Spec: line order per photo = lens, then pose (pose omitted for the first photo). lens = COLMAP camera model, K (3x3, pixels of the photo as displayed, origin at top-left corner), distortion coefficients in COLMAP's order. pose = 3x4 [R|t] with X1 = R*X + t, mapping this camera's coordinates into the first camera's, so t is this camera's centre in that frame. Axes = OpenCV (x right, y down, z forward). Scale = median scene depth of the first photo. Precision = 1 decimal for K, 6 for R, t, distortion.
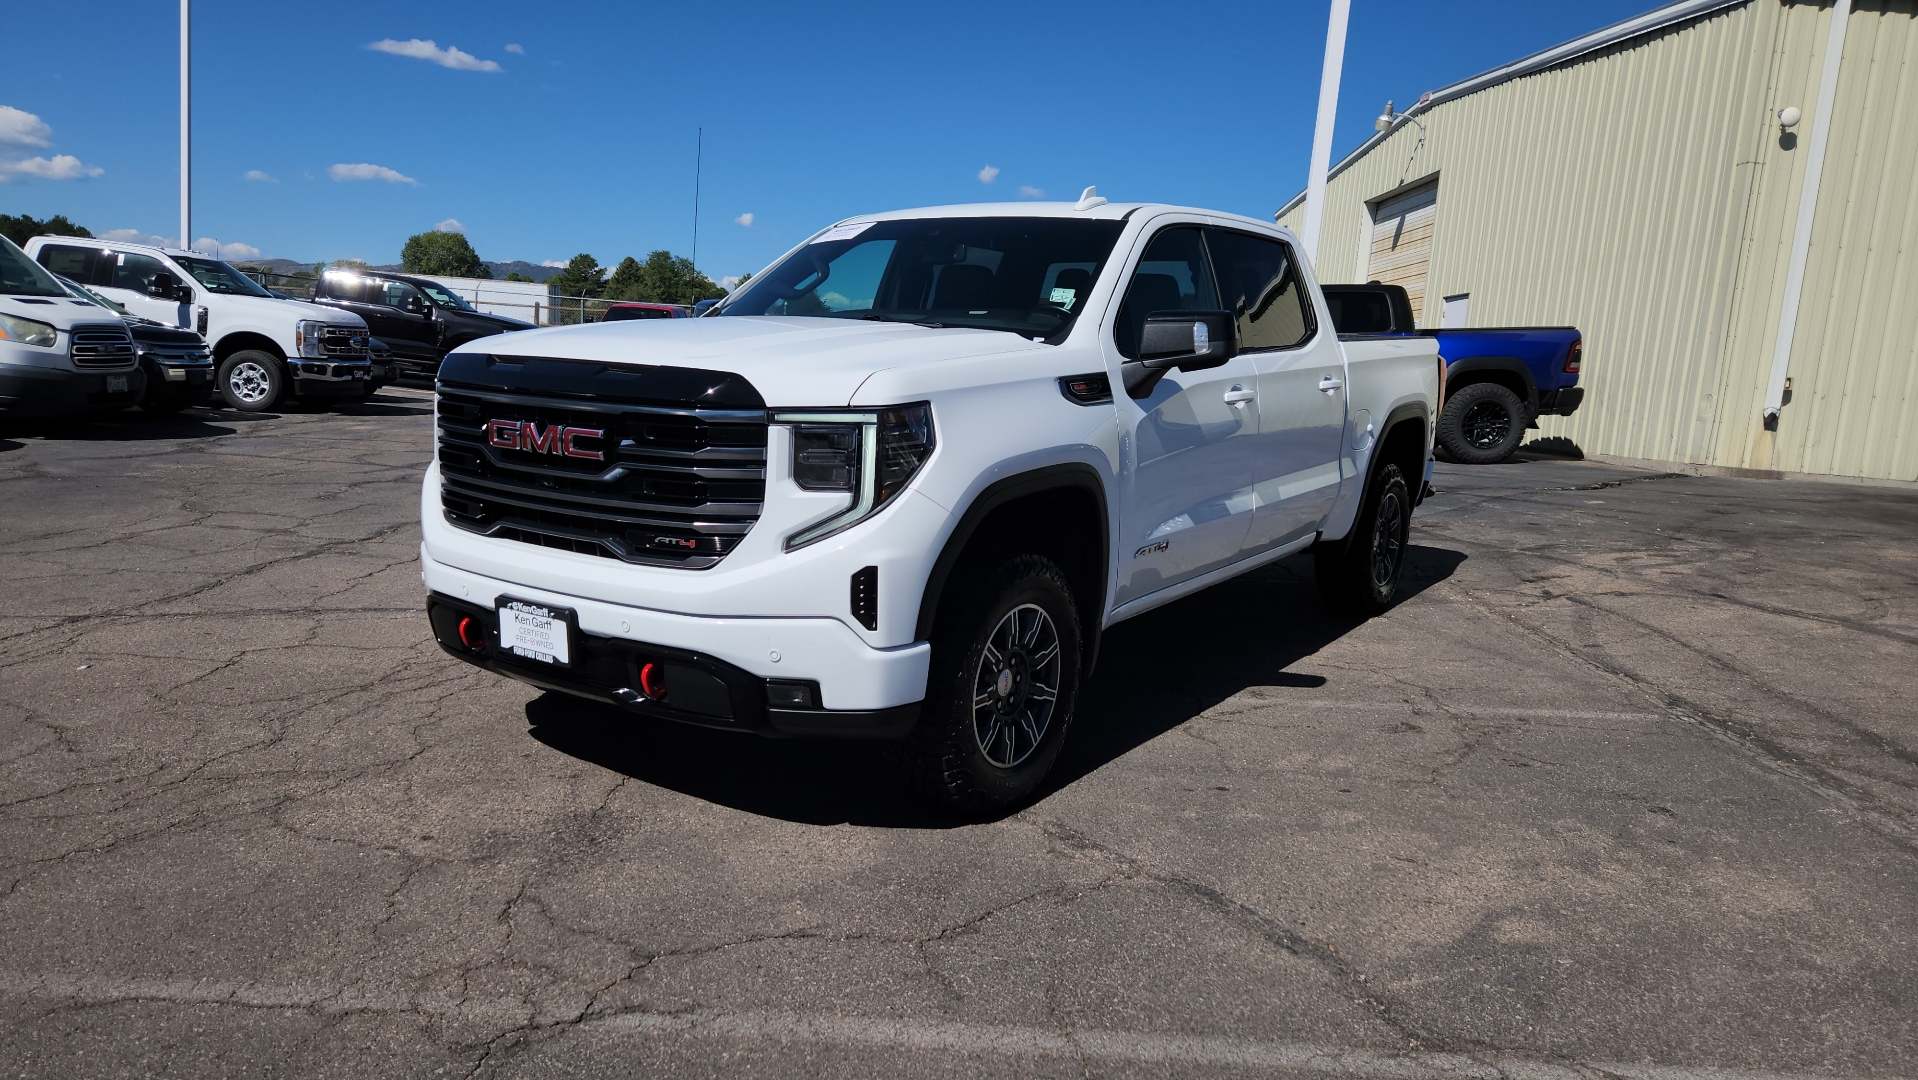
lens RADIAL K [[1278.8, 0, 940.6], [0, 1278.8, 550.0], [0, 0, 1]] dist [0.060014, -0.040731]
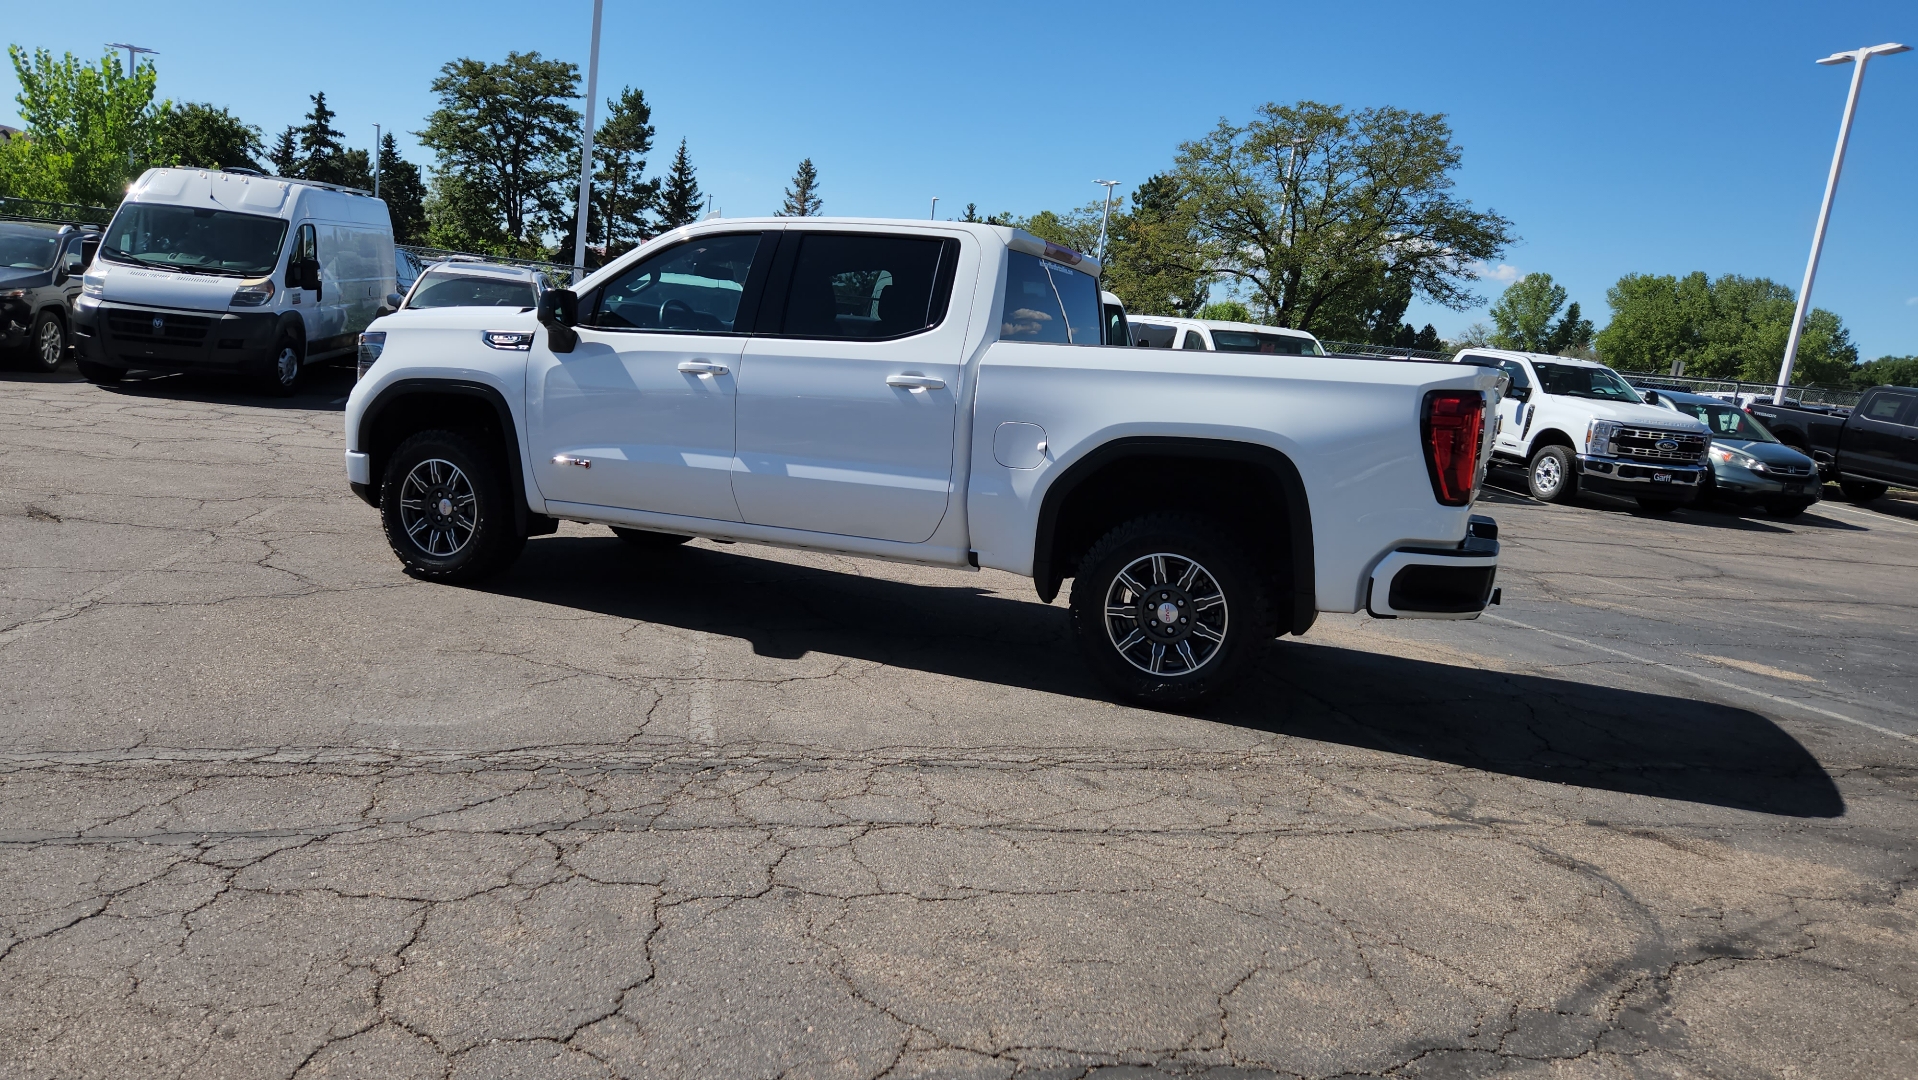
lens RADIAL K [[1285.3, 0, 937.0], [0, 1285.3, 536.4], [0, 0, 1]] dist [0.071051, -0.055878]
pose [[0.208076, 0.114496, -0.971388, 1.792402], [-0.236771, 0.969485, 0.063554, -0.117974], [0.949023, 0.216773, 0.228836, 1.188924]]
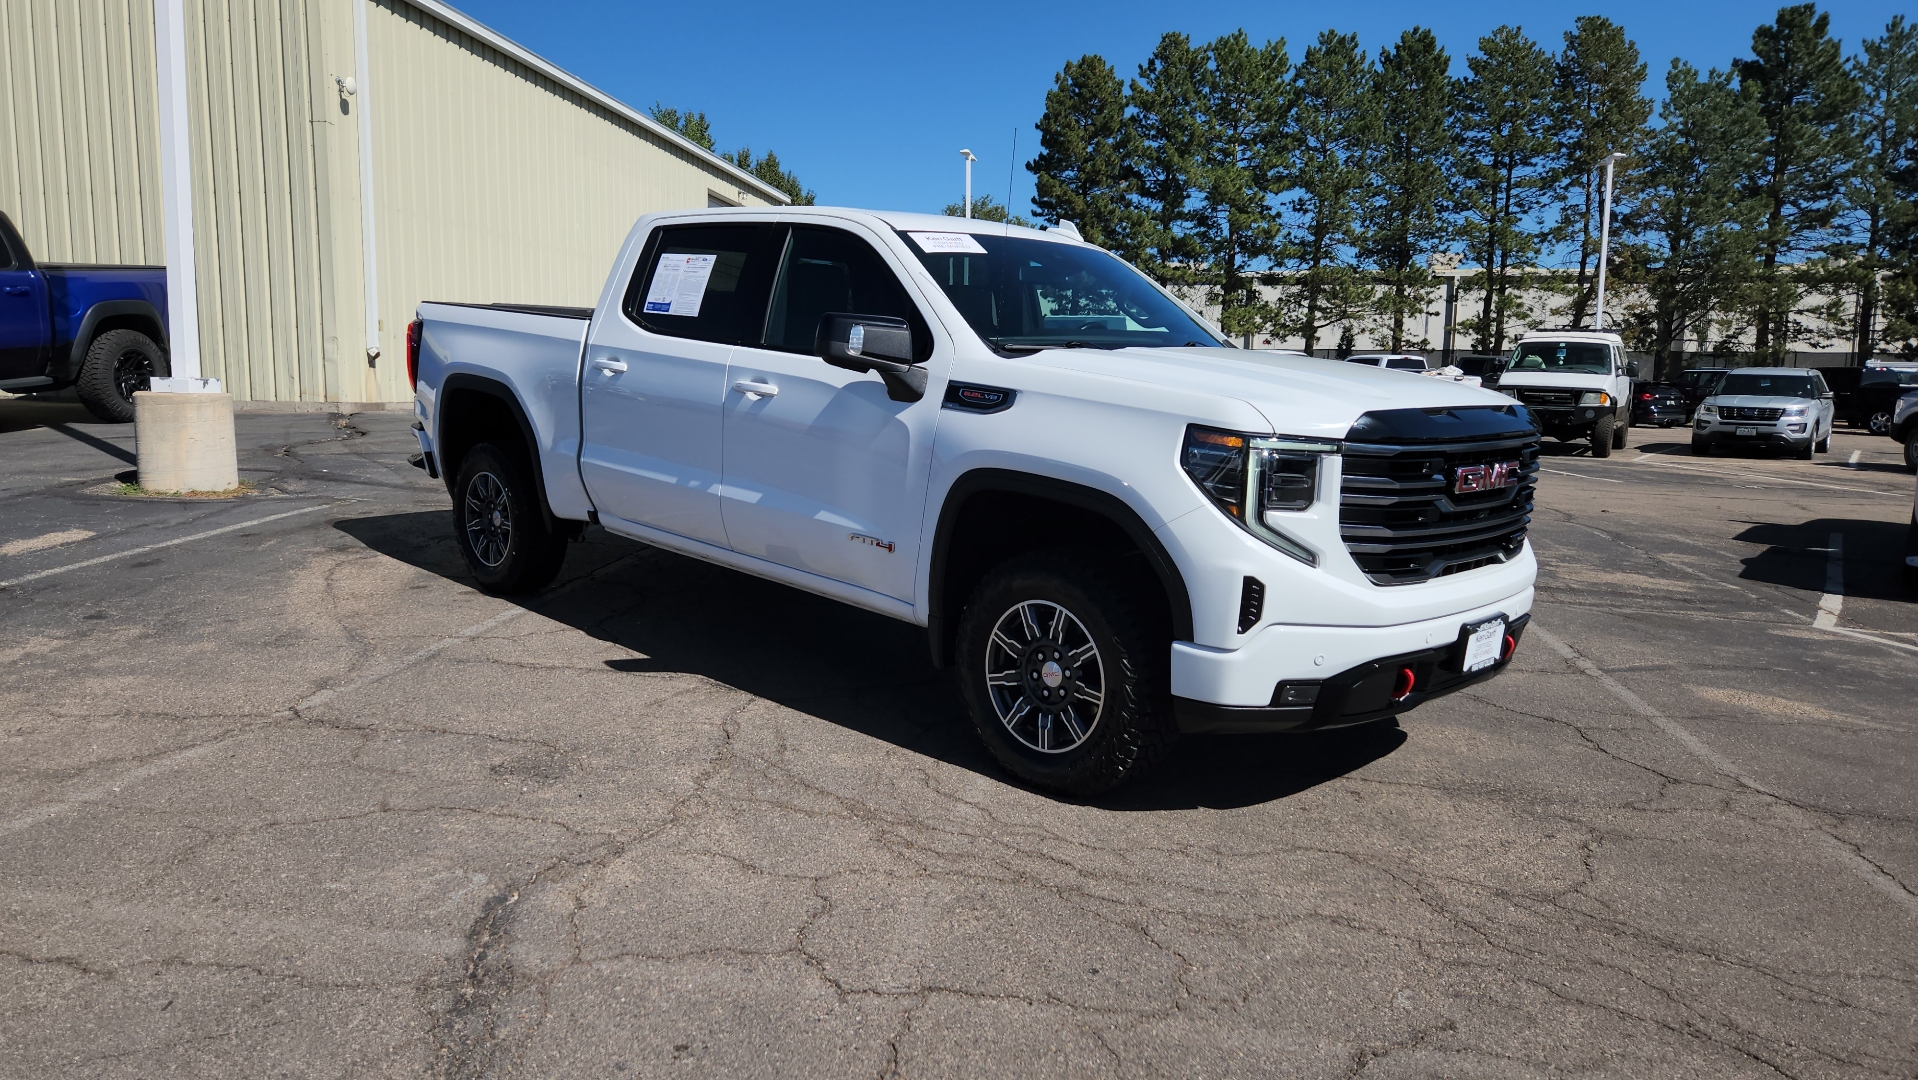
lens RADIAL K [[1285.3, 0, 923.6], [0, 1285.3, 536.5], [0, 0, 1]] dist [0.071051, -0.055878]
pose [[0.177908, -0.187254, 0.966067, -1.343250], [0.127040, 0.977883, 0.166149, -0.255844], [-0.975812, 0.093170, 0.197762, 1.109552]]
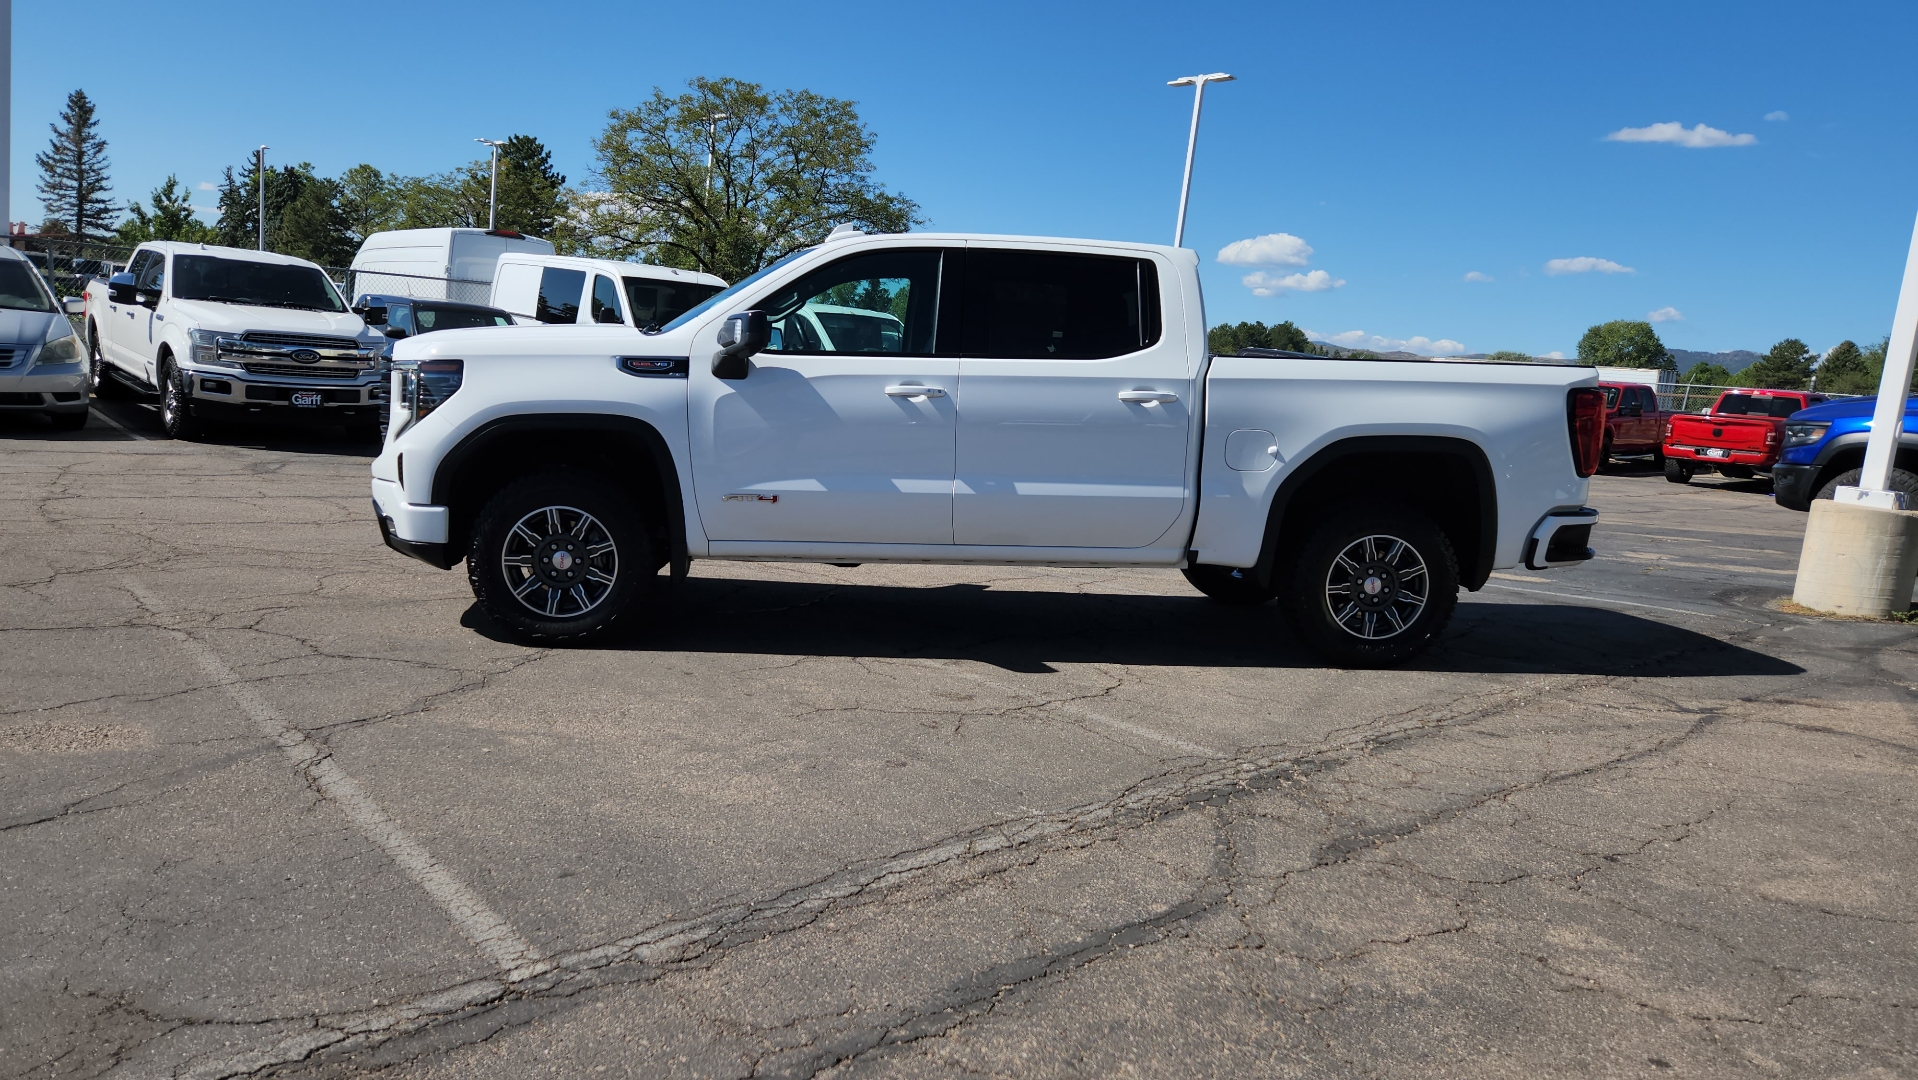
lens RADIAL K [[1283.5, 0, 926.1], [0, 1283.5, 550.5], [0, 0, 1]] dist [0.066426, -0.041628]
pose [[0.651888, 0.103950, -0.751157, 1.386094], [-0.156273, 0.987713, 0.001065, 0.024561], [0.742038, 0.116691, 0.660123, 0.316888]]
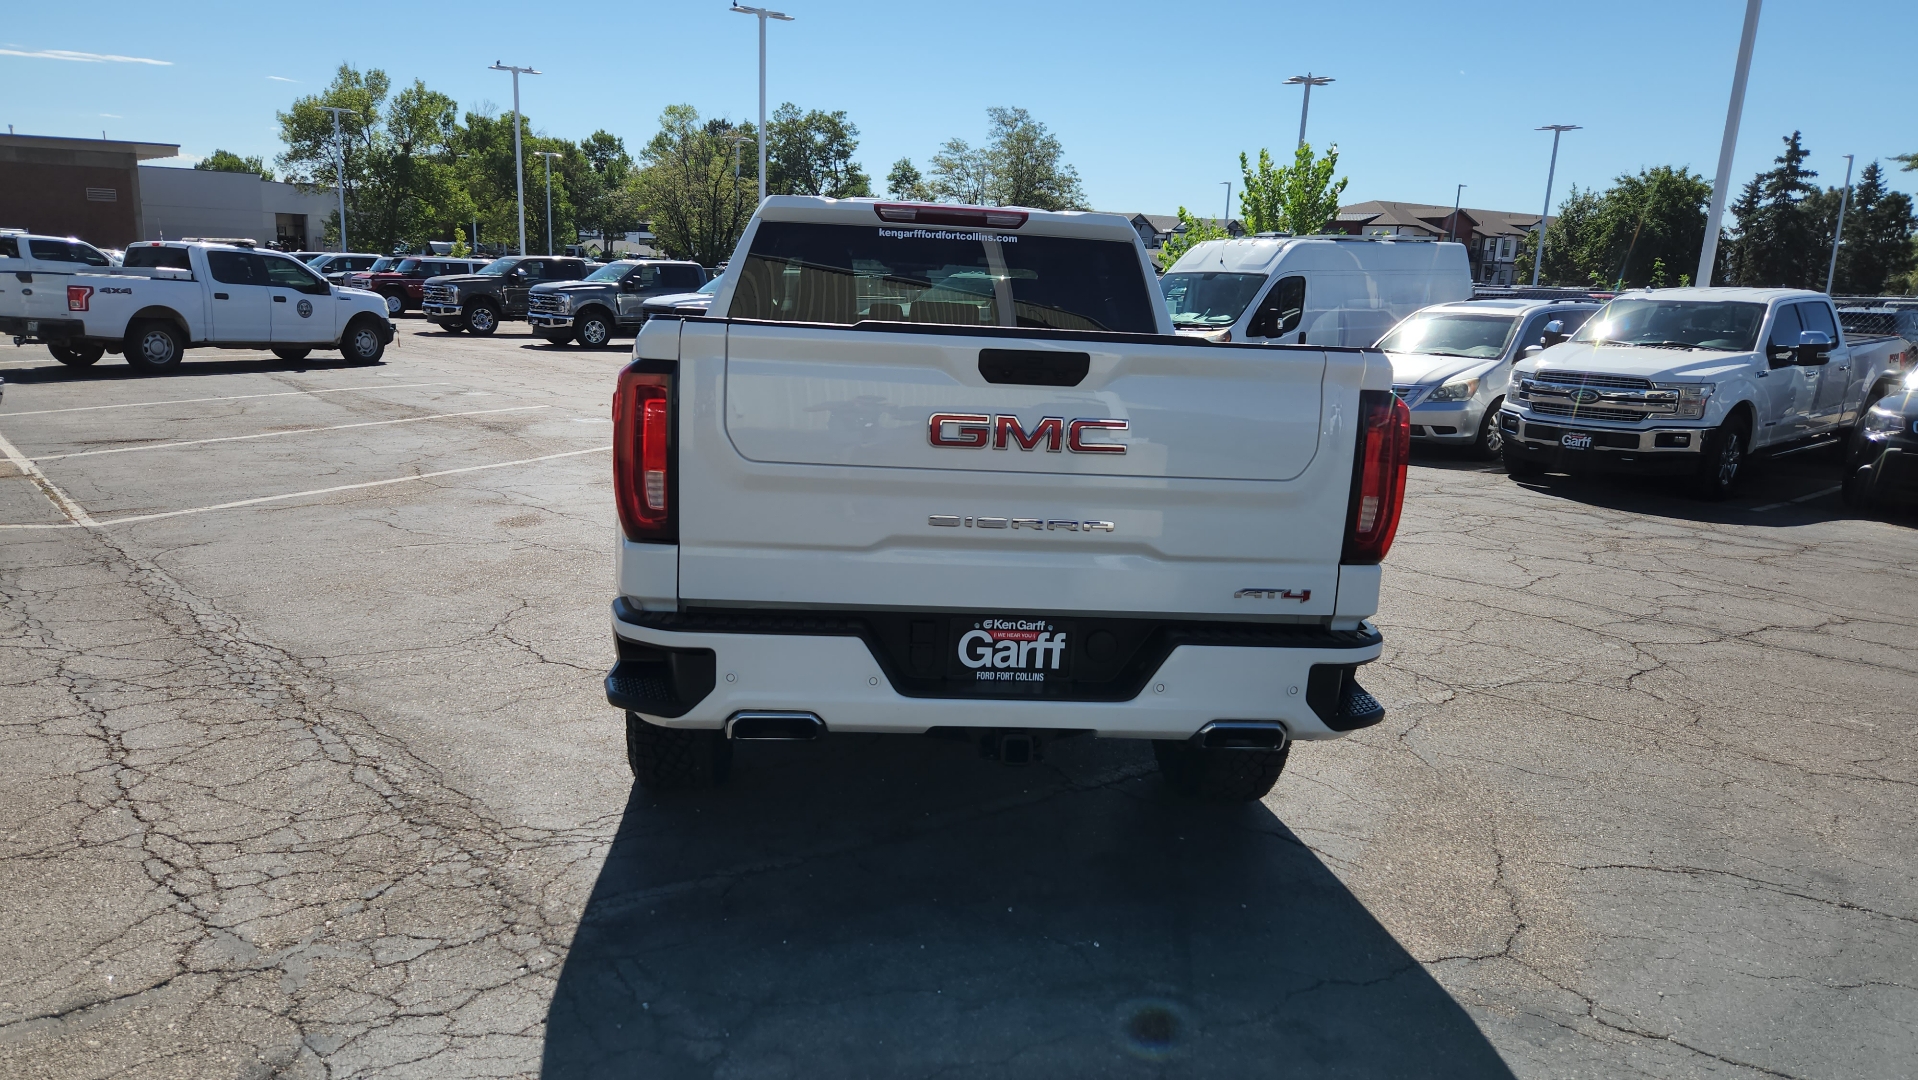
lens RADIAL K [[1283.5, 0, 937.2], [0, 1283.5, 543.9], [0, 0, 1]] dist [0.066426, -0.041628]
pose [[-0.758431, 0.037897, -0.650650, 1.081647], [-0.182235, 0.946159, 0.267531, -0.414712], [0.625758, 0.321475, -0.710691, 2.558405]]
